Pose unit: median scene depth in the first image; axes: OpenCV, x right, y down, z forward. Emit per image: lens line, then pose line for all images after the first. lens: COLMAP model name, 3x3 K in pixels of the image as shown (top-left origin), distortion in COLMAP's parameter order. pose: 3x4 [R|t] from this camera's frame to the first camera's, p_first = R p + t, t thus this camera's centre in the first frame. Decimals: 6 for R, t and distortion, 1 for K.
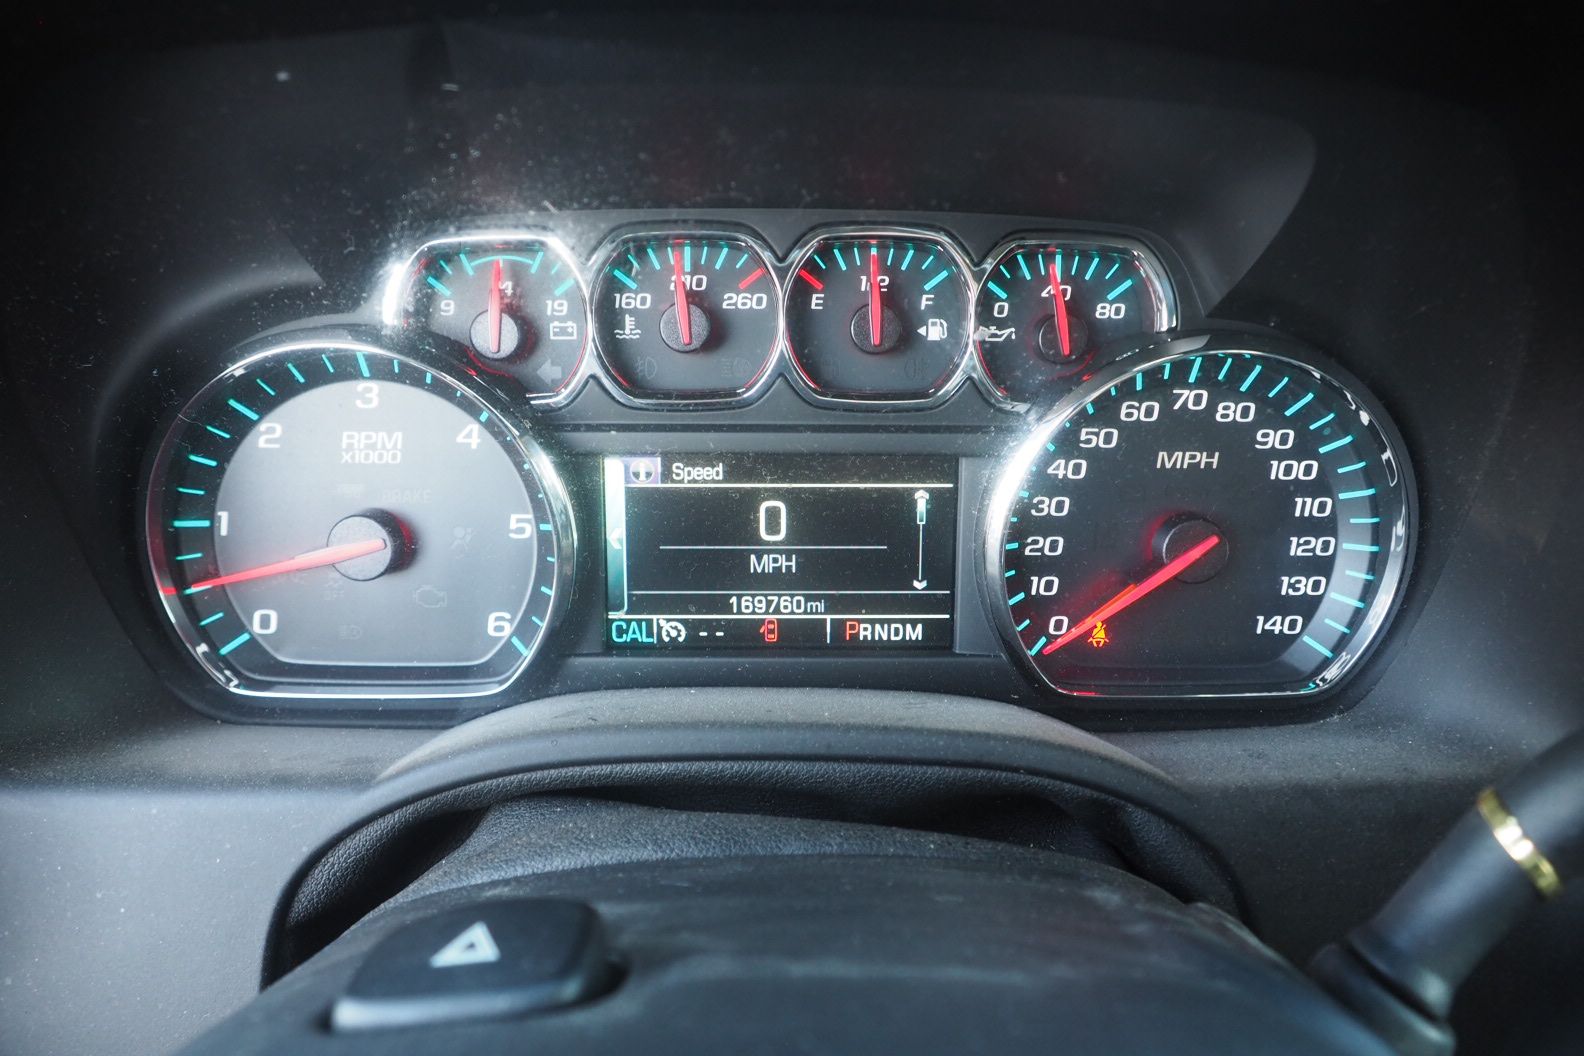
lens RADIAL K [[1145.3, 0, 801.5], [0, 1145.3, 541.6], [0, 0, 1]] dist [-0.033793, 0.004017]
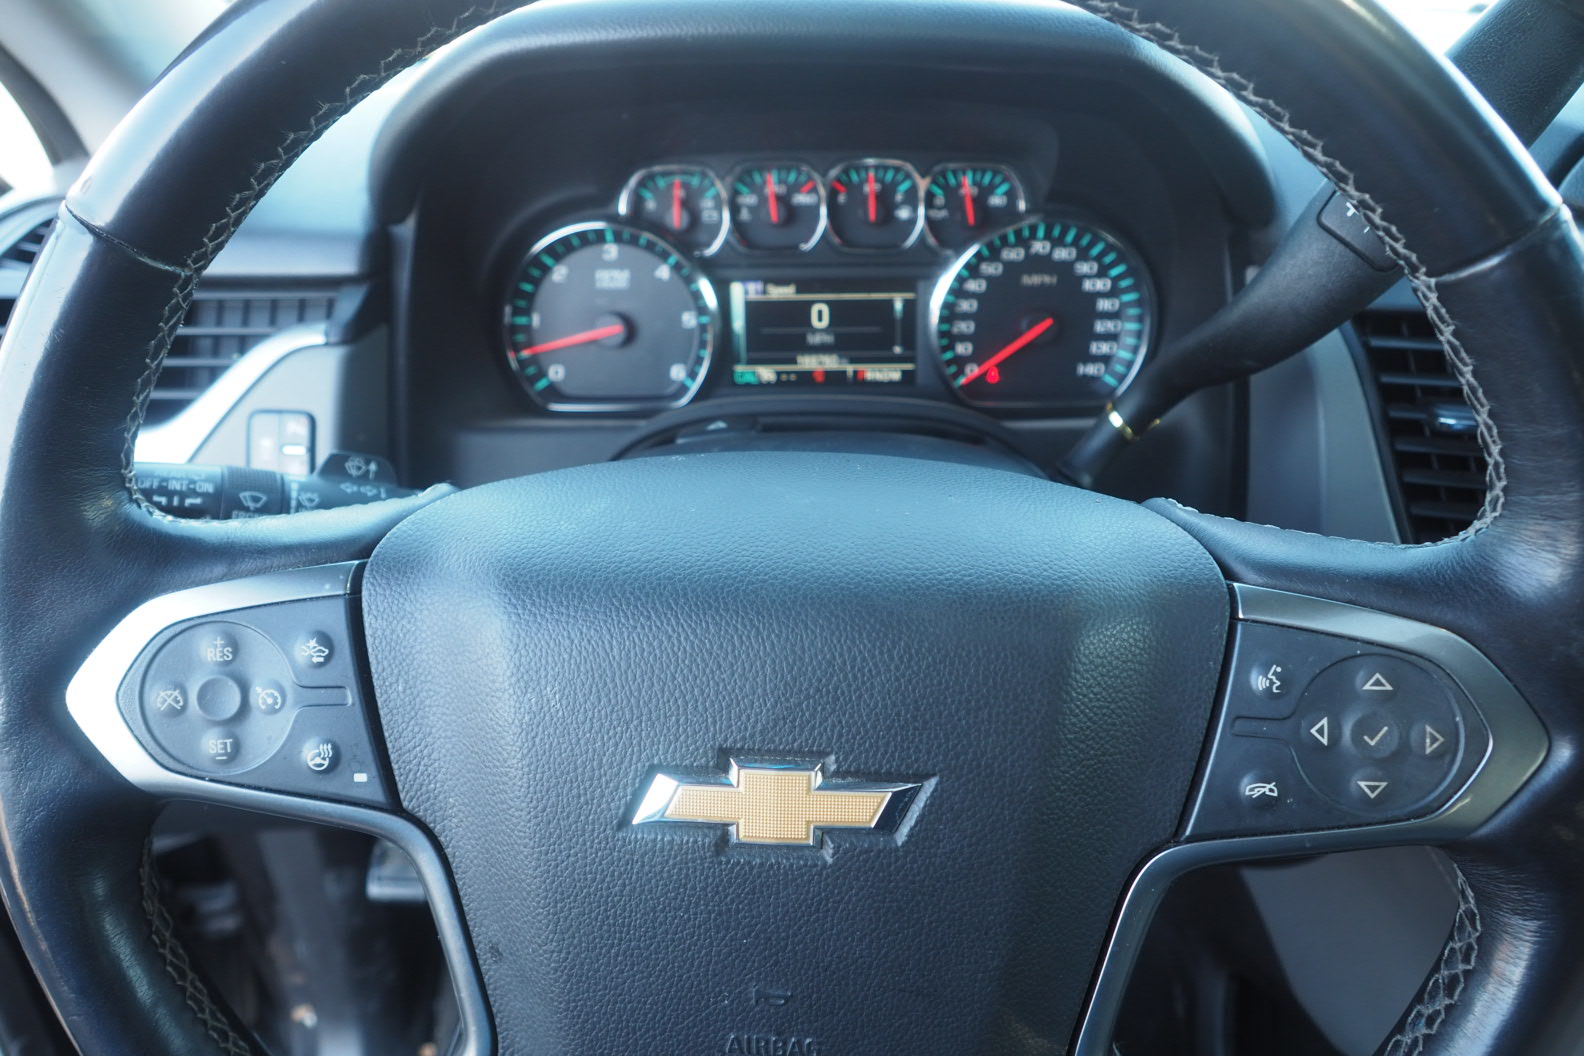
lens RADIAL K [[1145.3, 0, 798.7], [0, 1145.3, 534.6], [0, 0, 1]] dist [-0.033793, 0.004017]
pose [[0.998935, -0.004931, -0.045886, 0.025274], [0.009536, 0.994873, 0.100677, 0.155163], [0.045154, -0.101007, 0.993860, -0.948177]]
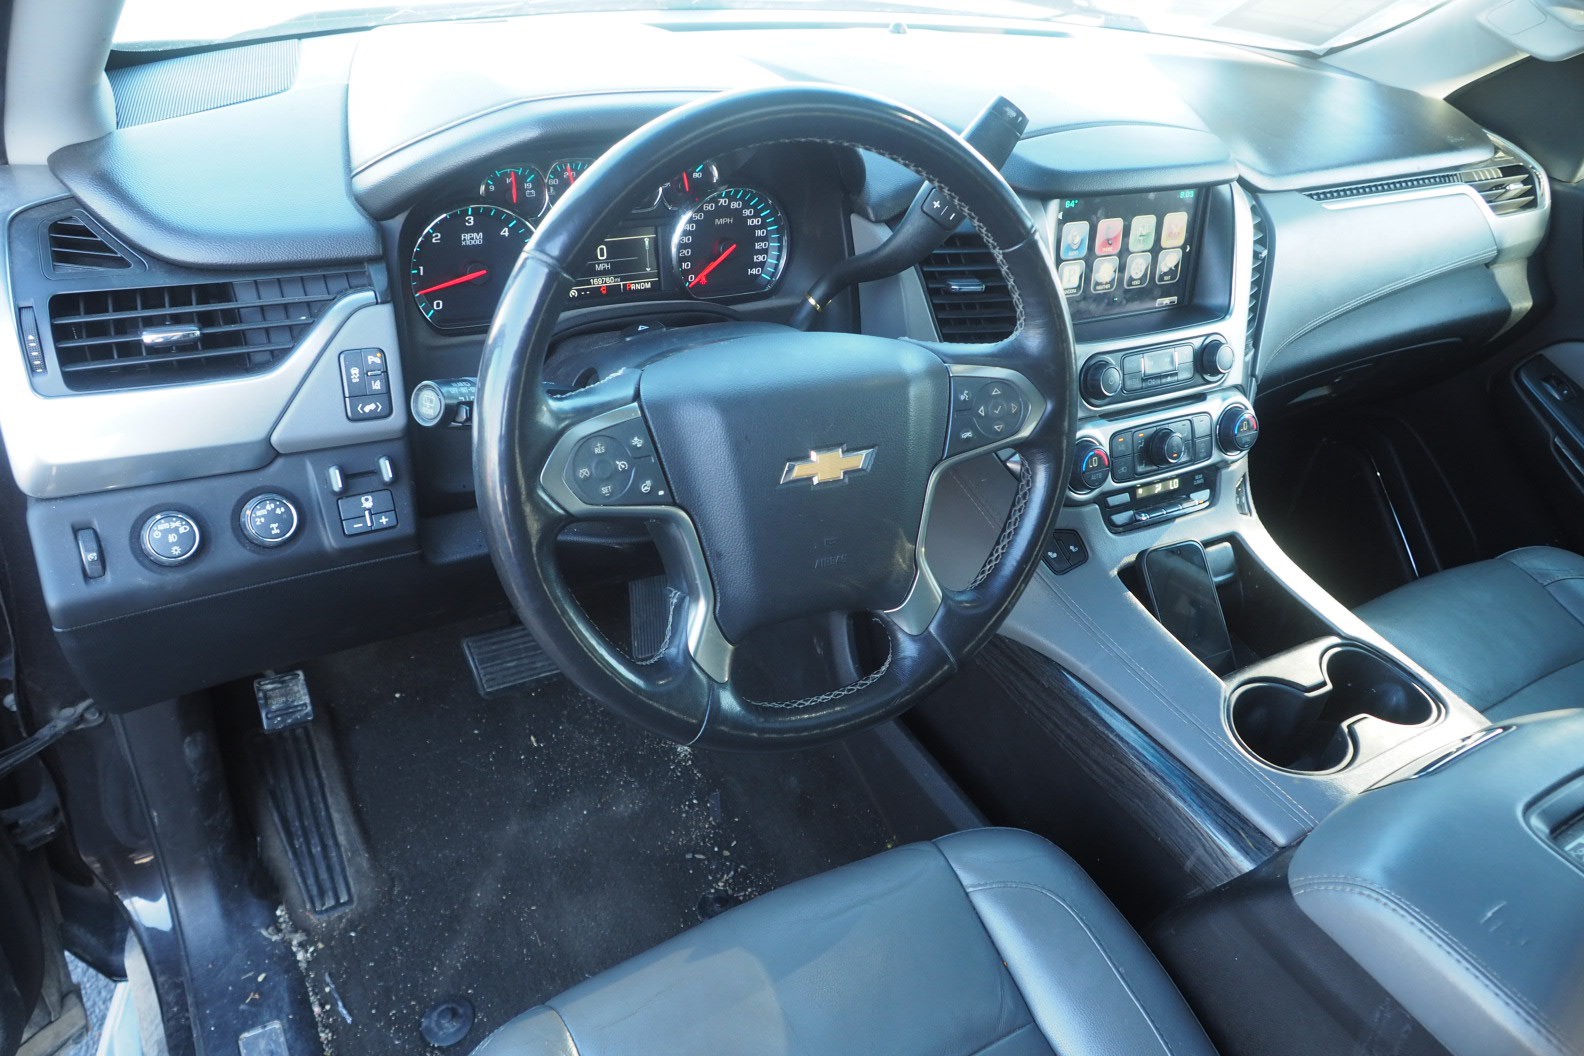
lens RADIAL K [[1145.3, 0, 802.4], [0, 1145.3, 534.6], [0, 0, 1]] dist [-0.033793, 0.004017]
pose [[0.877872, -0.197159, 0.436426, -1.053956], [0.094961, 0.964891, 0.244883, 0.013401], [-0.469385, -0.173533, 0.865774, -2.057312]]
